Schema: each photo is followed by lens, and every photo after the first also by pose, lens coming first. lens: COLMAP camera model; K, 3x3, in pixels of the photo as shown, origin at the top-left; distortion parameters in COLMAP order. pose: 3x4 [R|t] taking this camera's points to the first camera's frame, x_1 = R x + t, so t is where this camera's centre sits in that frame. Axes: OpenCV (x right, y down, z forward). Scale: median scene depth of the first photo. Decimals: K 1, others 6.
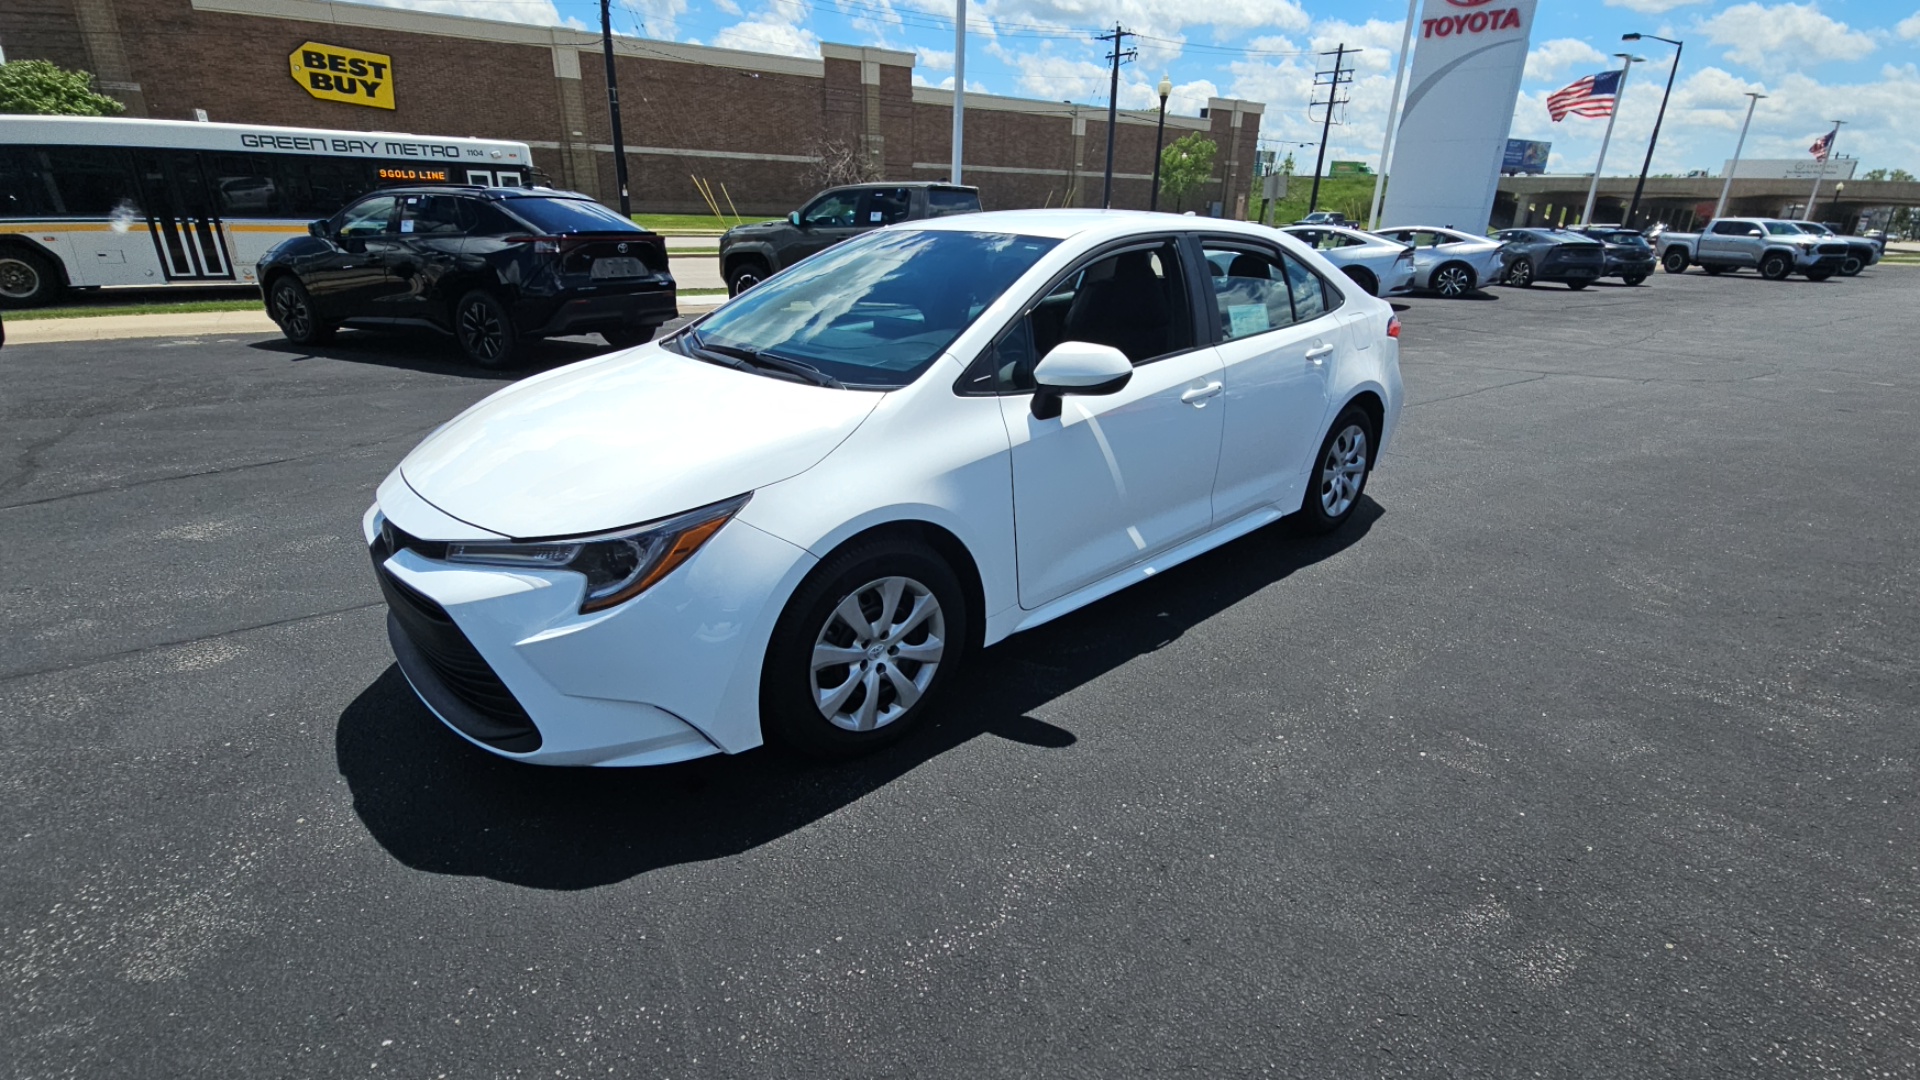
lens RADIAL K [[863.2, 0, 981.4], [0, 863.2, 541.1], [0, 0, 1]] dist [0.008893, -0.007083]
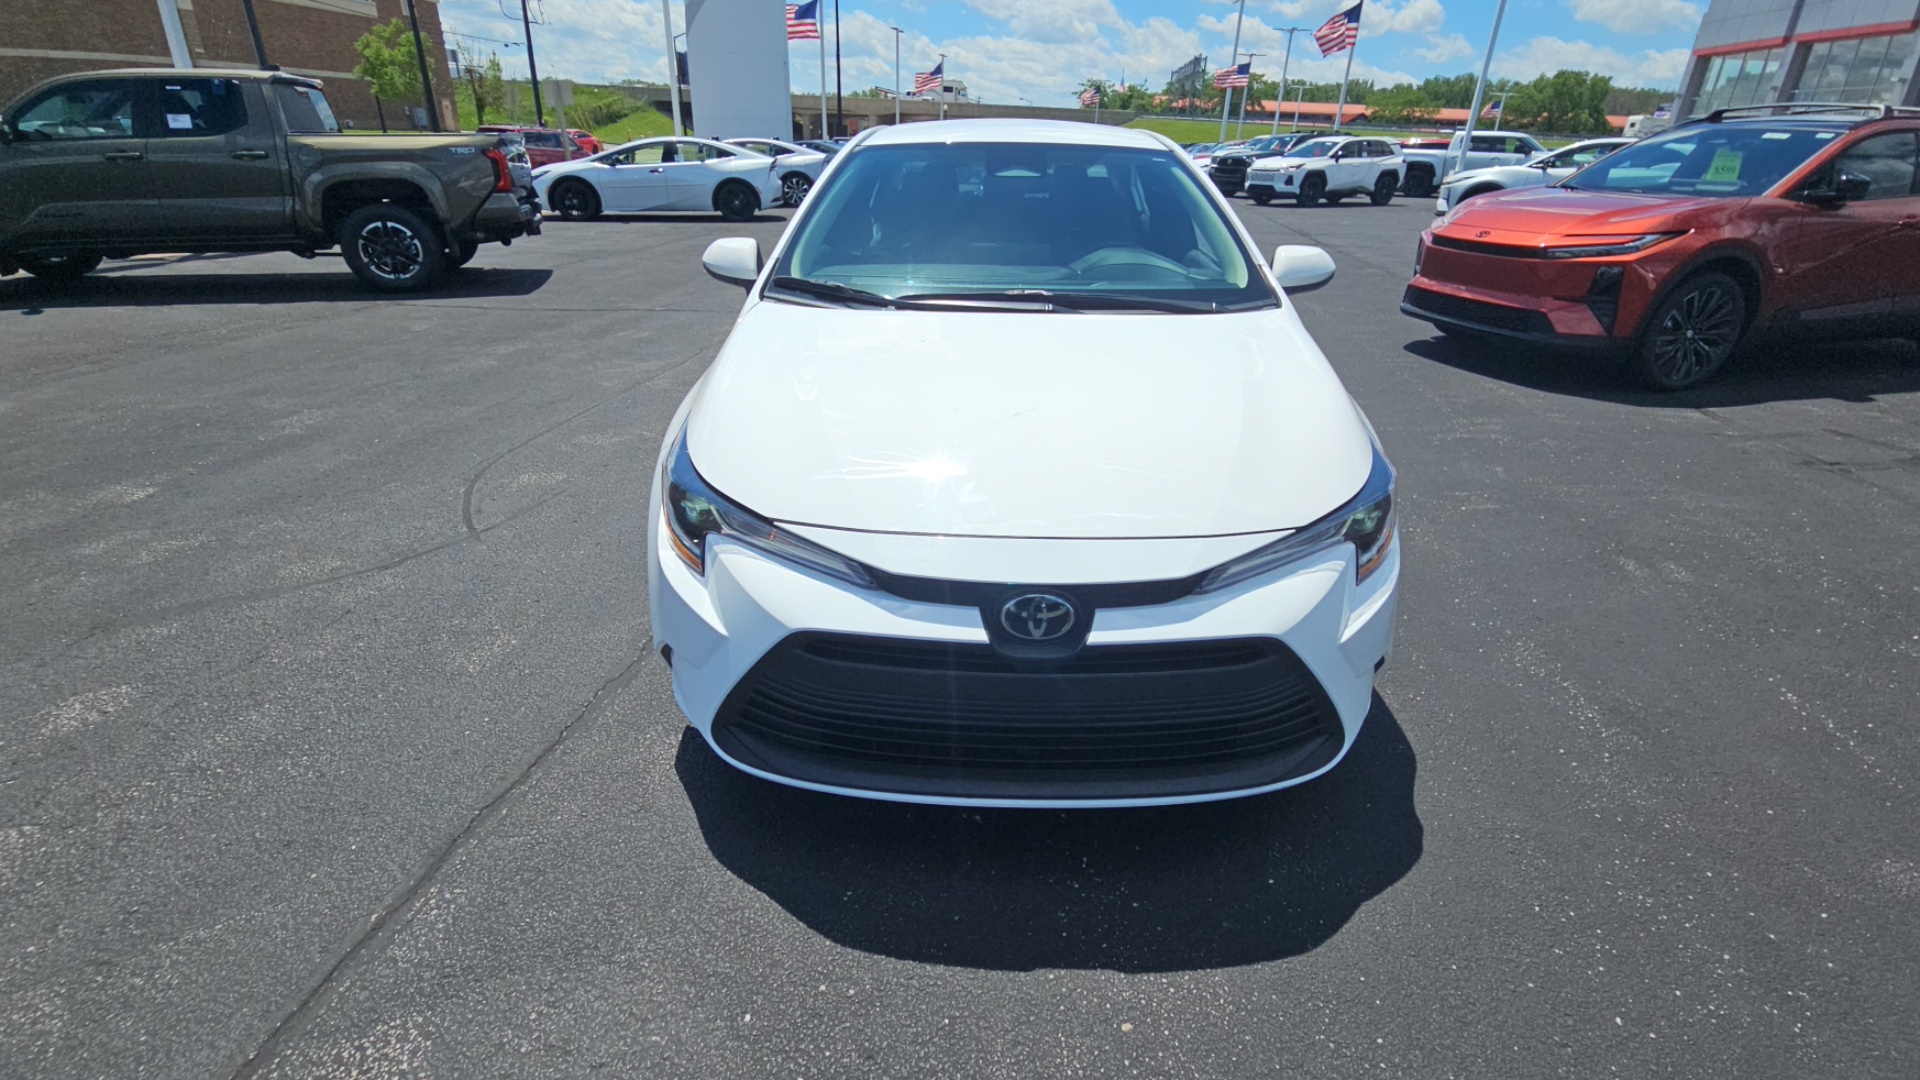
lens RADIAL K [[867.0, 0, 1004.5], [0, 867.0, 531.6], [0, 0, 1]] dist [-0.000166, -0.009073]
pose [[0.679907, -0.298492, 0.669798, -0.947847], [0.244870, 0.953391, 0.176309, -0.159518], [-0.691206, 0.044140, 0.721309, 0.432463]]
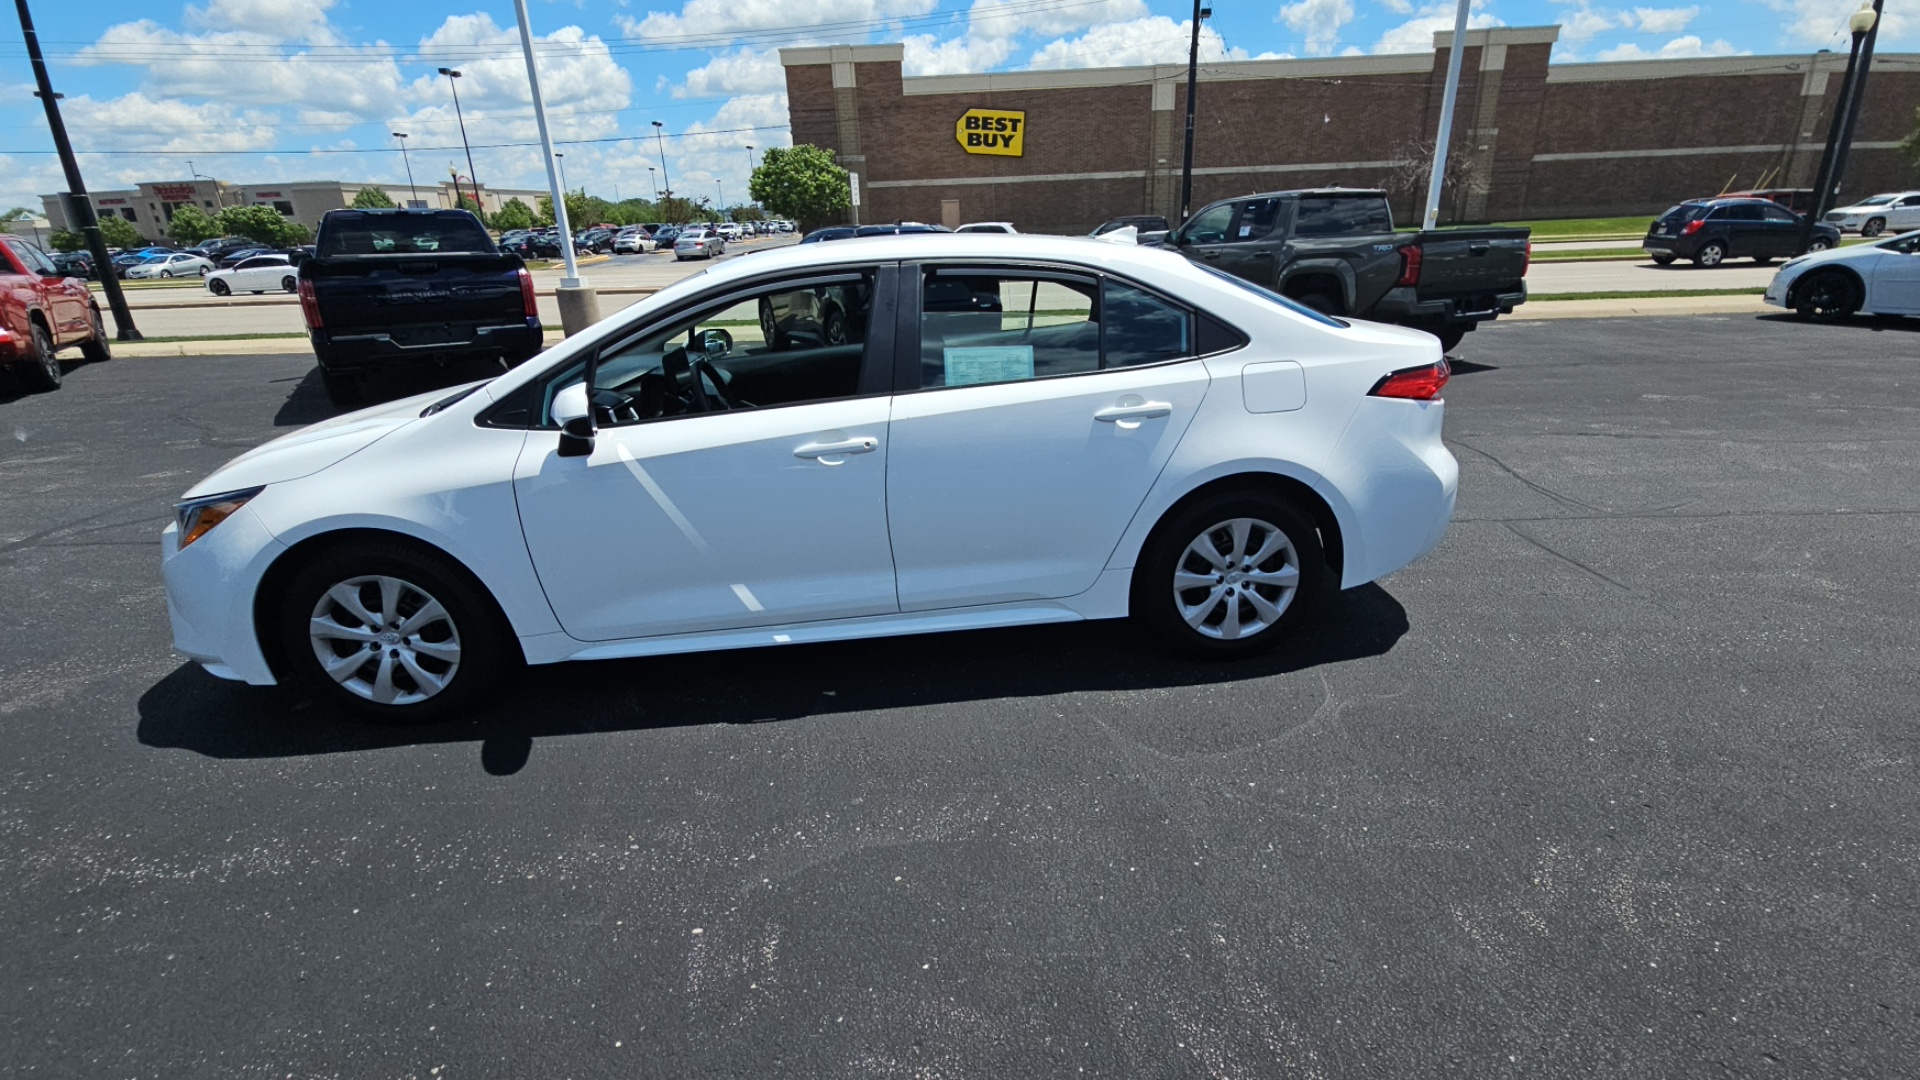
lens RADIAL K [[863.2, 0, 981.4], [0, 863.2, 541.1], [0, 0, 1]] dist [0.008893, -0.007083]
pose [[0.790168, 0.163034, -0.590808, 1.018458], [-0.171593, 0.984267, 0.042114, -0.161827], [0.588379, 0.068101, 0.805712, 0.455463]]
